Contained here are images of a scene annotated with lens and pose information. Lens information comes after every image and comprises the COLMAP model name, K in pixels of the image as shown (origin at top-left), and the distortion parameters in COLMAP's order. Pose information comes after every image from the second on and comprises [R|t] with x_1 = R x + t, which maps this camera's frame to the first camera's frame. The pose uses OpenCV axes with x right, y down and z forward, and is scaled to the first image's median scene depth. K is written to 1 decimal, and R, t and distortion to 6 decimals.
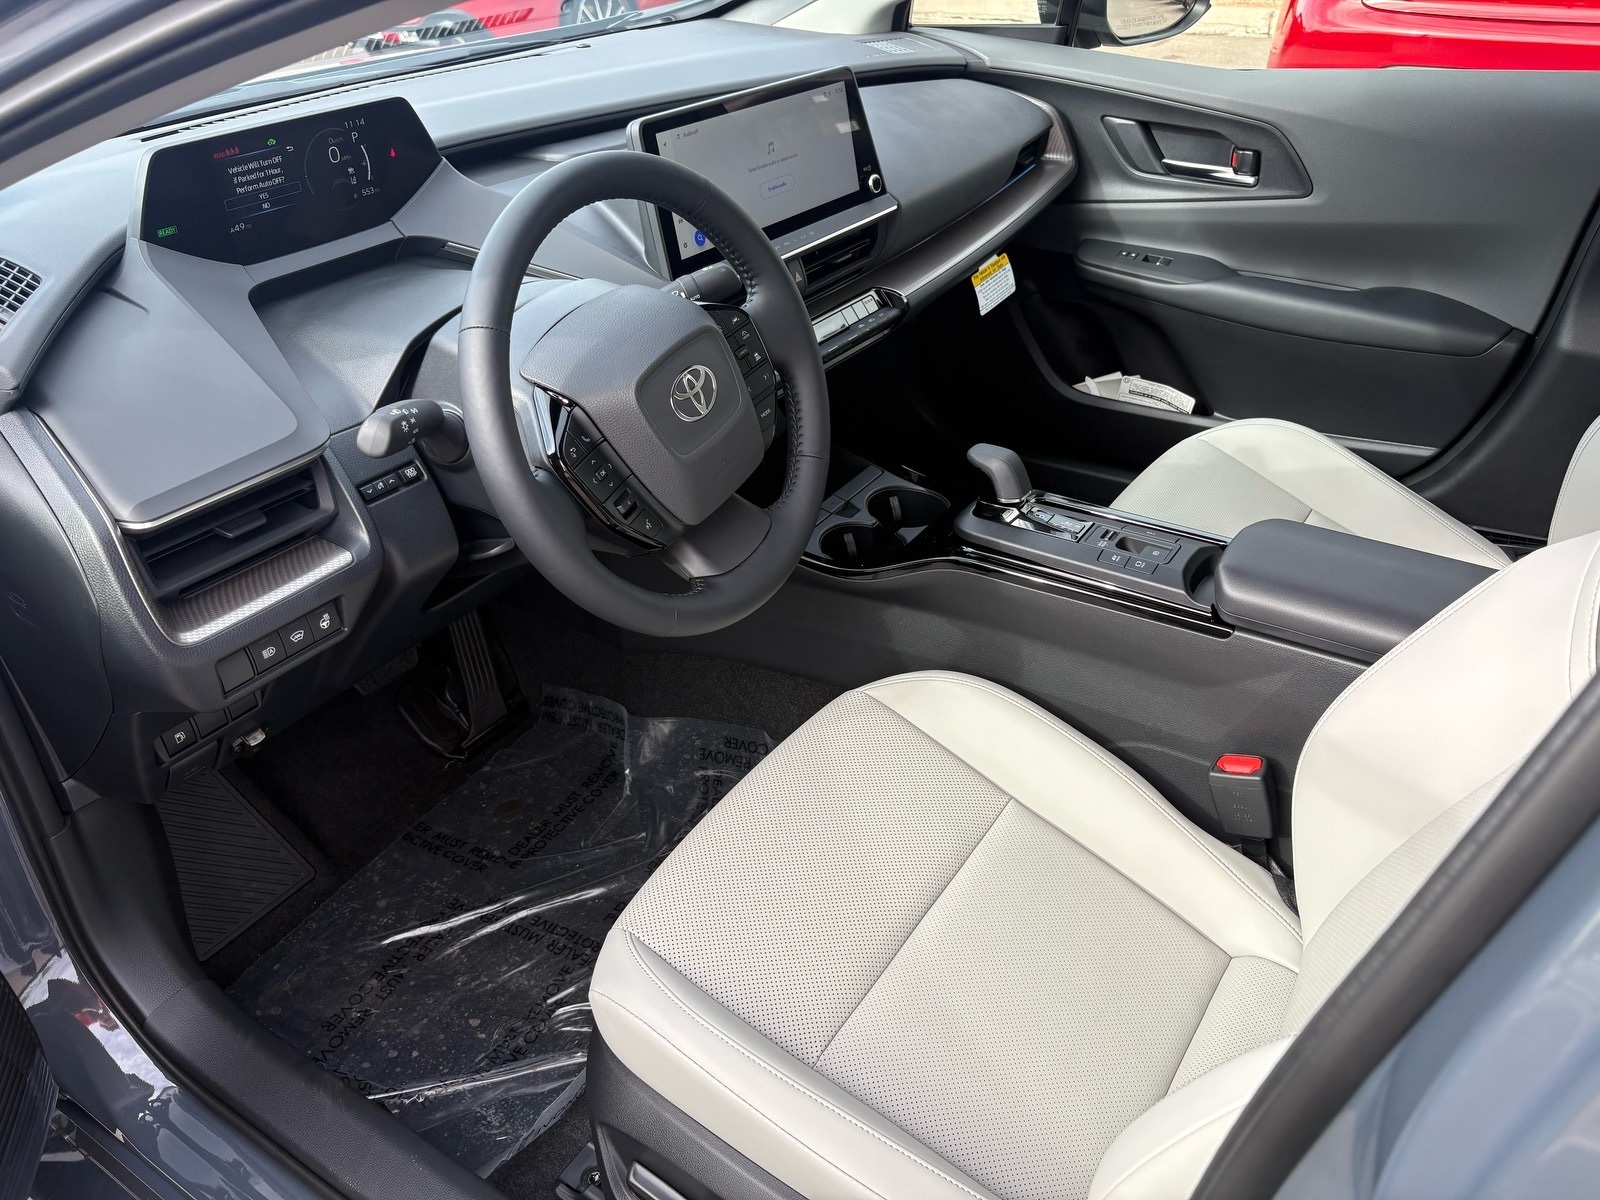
lens RADIAL K [[1239.4, 0, 798.4], [0, 1239.4, 595.3], [0, 0, 1]] dist [0.033629, -0.039061]
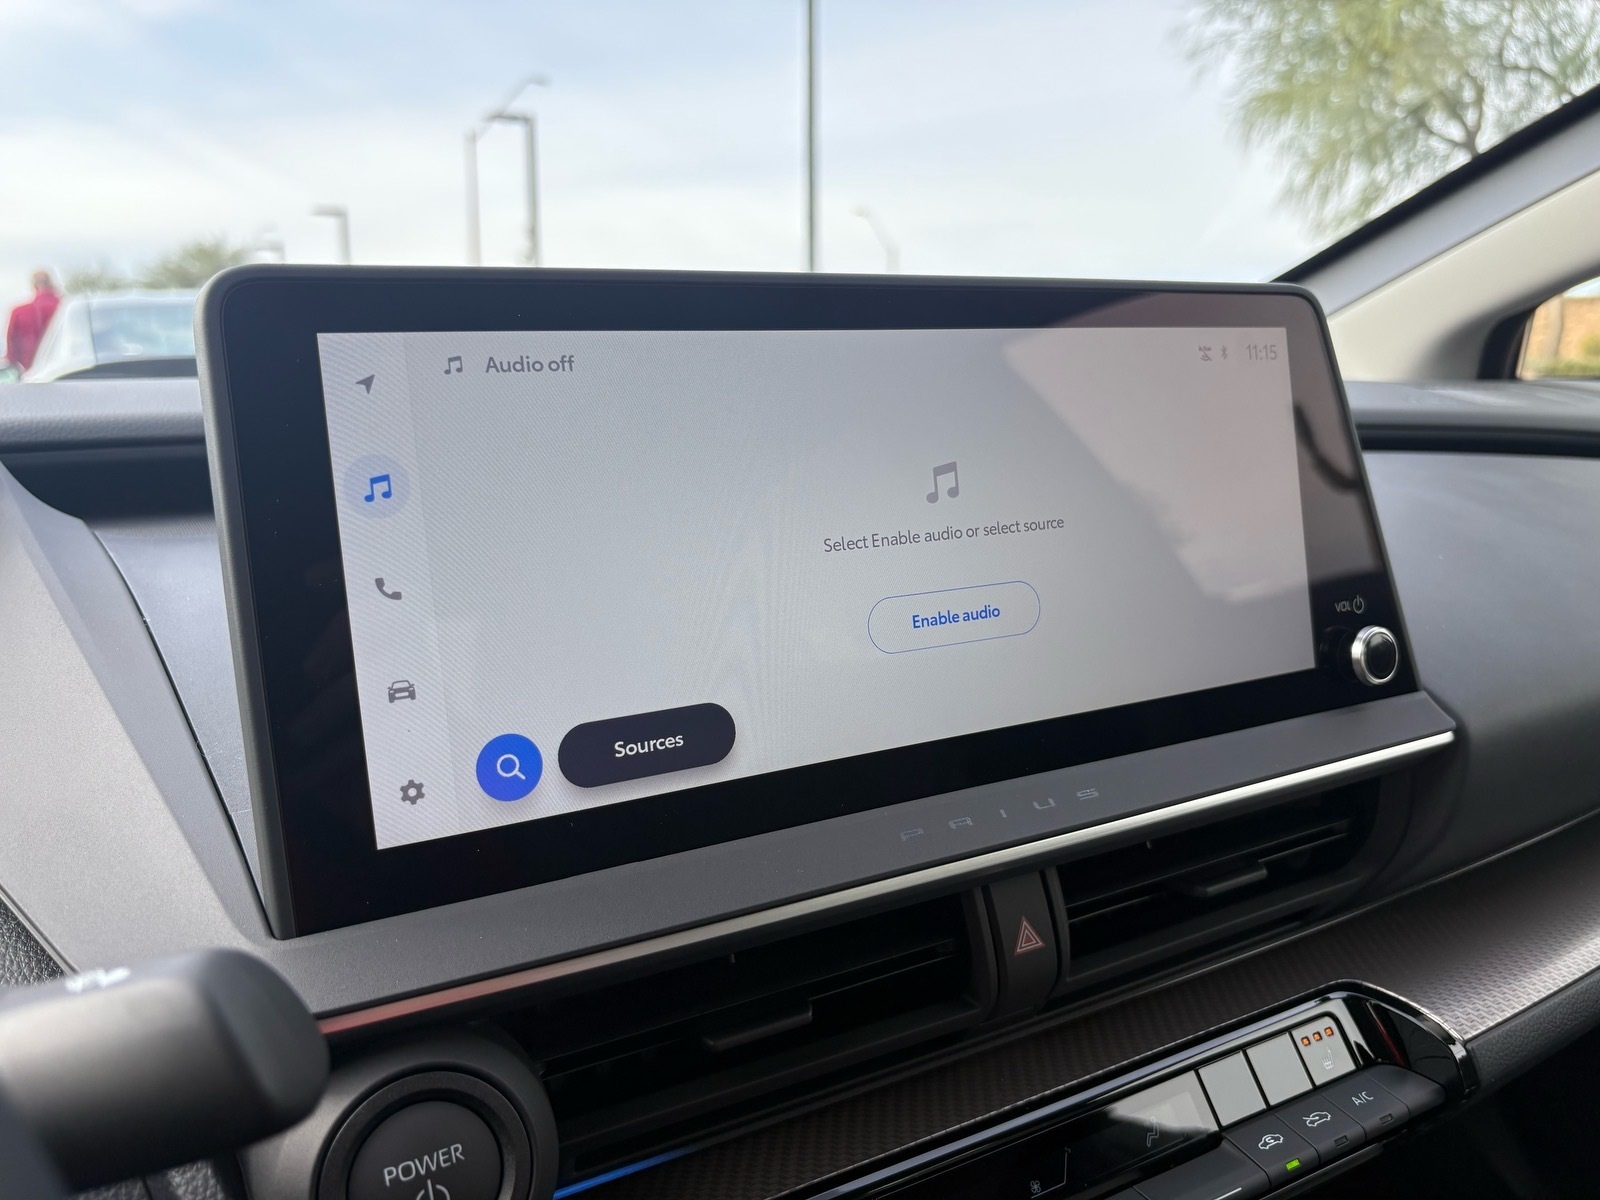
lens RADIAL K [[1239.4, 0, 794.2], [0, 1239.4, 603.0], [0, 0, 1]] dist [0.033629, -0.039061]
pose [[0.904091, 0.093640, -0.416956, 0.058655], [-0.230500, 0.928451, -0.291286, -0.220157], [0.359847, 0.359457, 0.860988, 0.678273]]
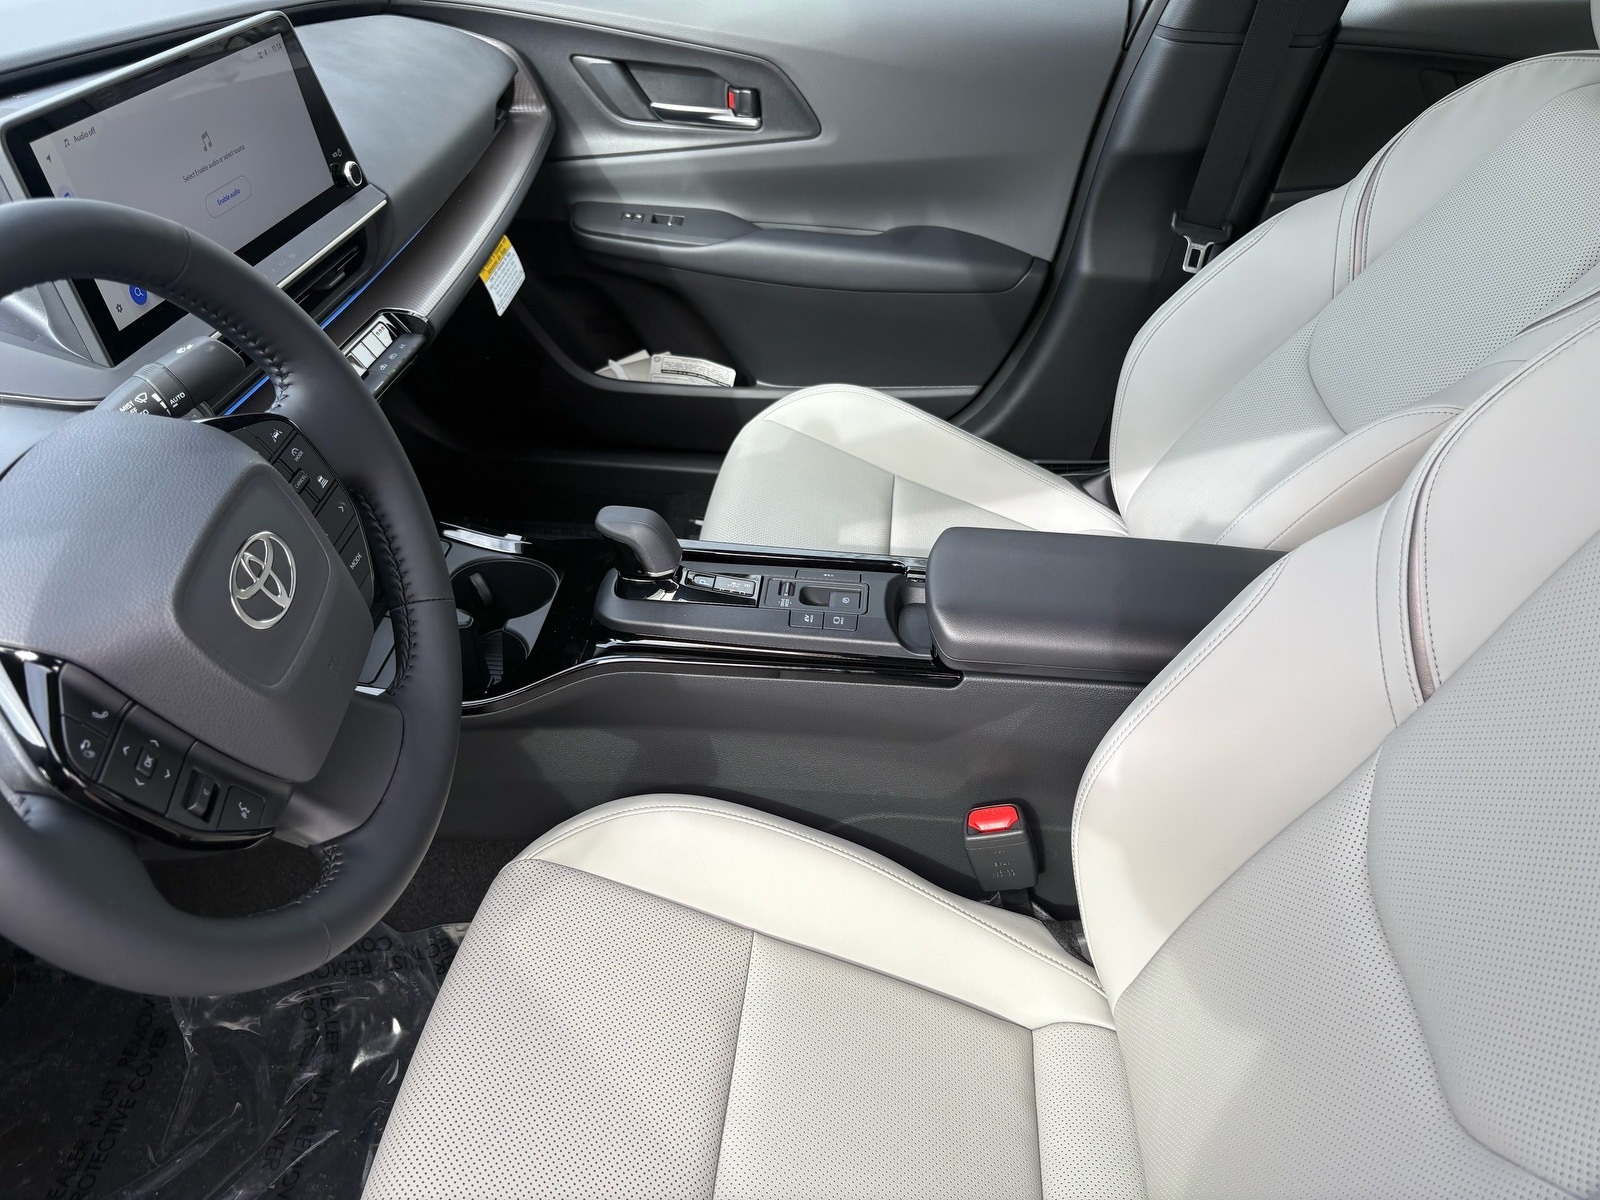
lens RADIAL K [[1239.4, 0, 807.1], [0, 1239.4, 603.0], [0, 0, 1]] dist [0.033629, -0.039061]
pose [[0.876672, -0.236990, 0.418666, -0.071767], [0.209636, 0.971466, 0.110936, -0.107773], [-0.433011, -0.009487, 0.901339, 0.211617]]
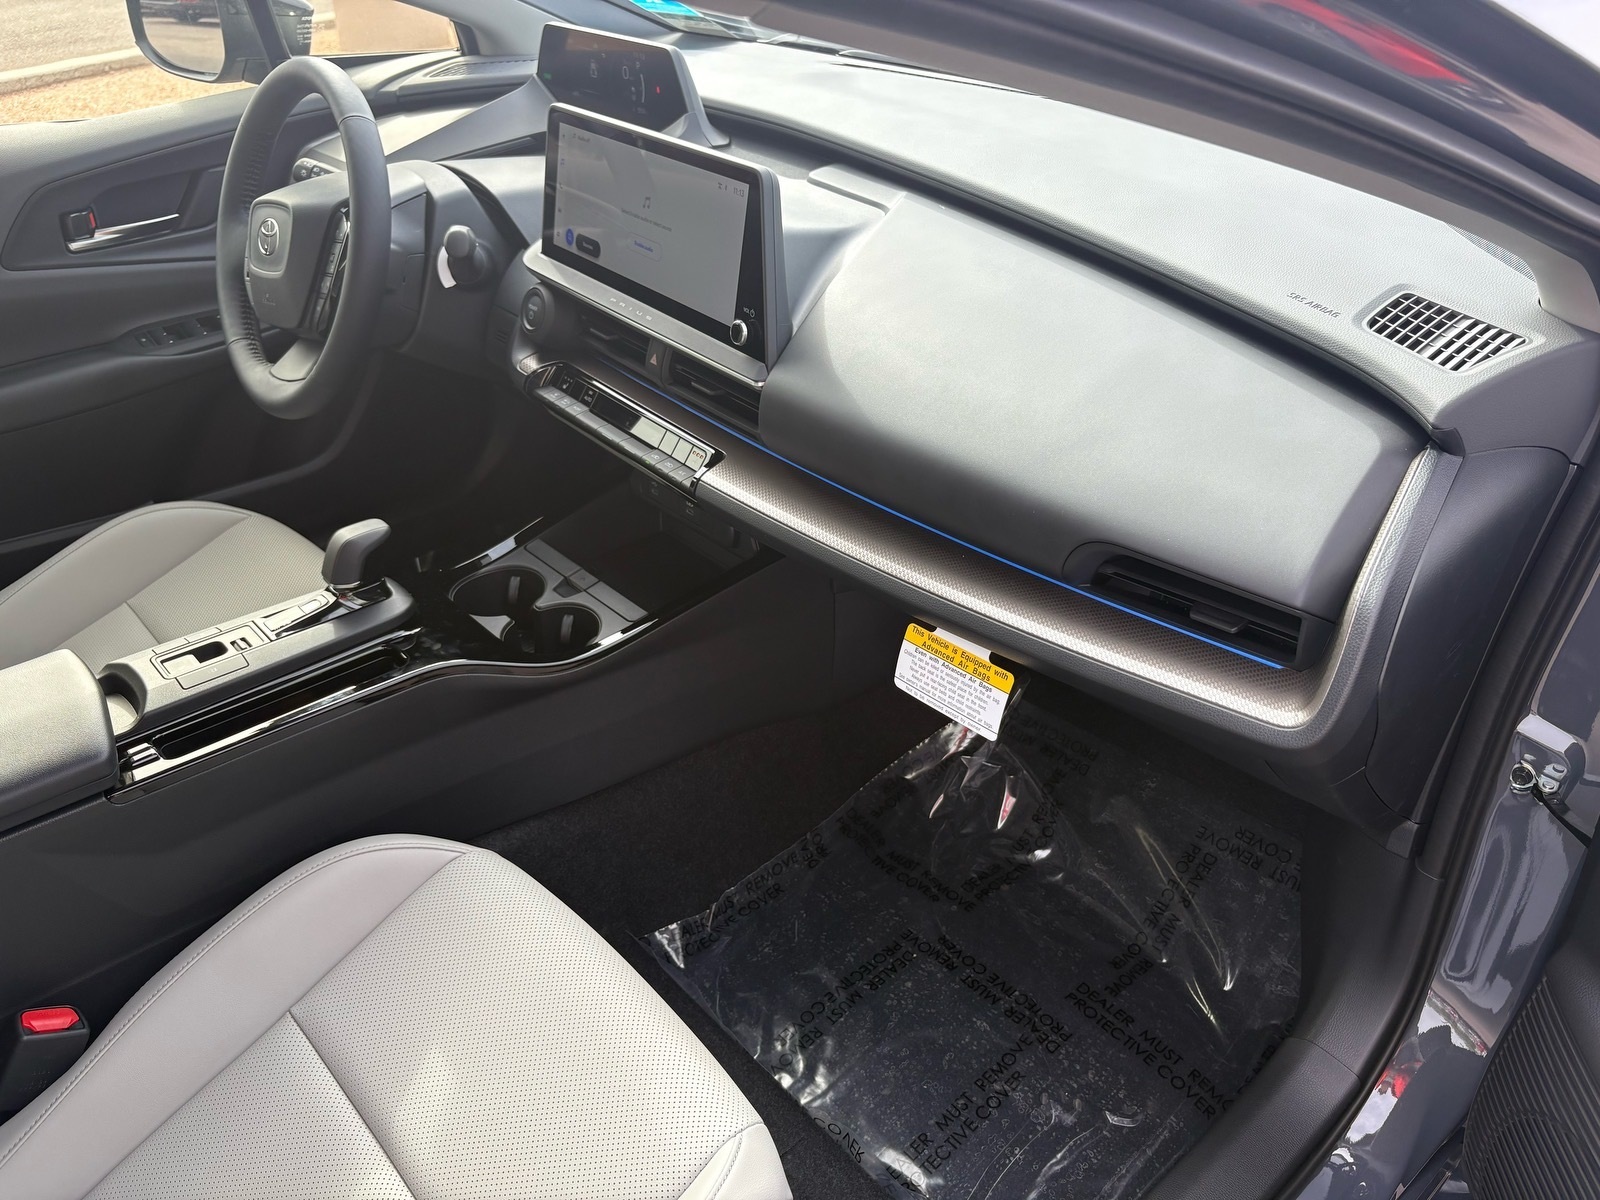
lens RADIAL K [[1239.4, 0, 810.5], [0, 1239.4, 607.7], [0, 0, 1]] dist [0.033629, -0.039061]
pose [[-0.249208, 0.544328, -0.801001, 0.717141], [-0.506020, 0.632024, 0.586932, -0.671093], [0.825736, 0.551590, 0.117936, 1.026999]]
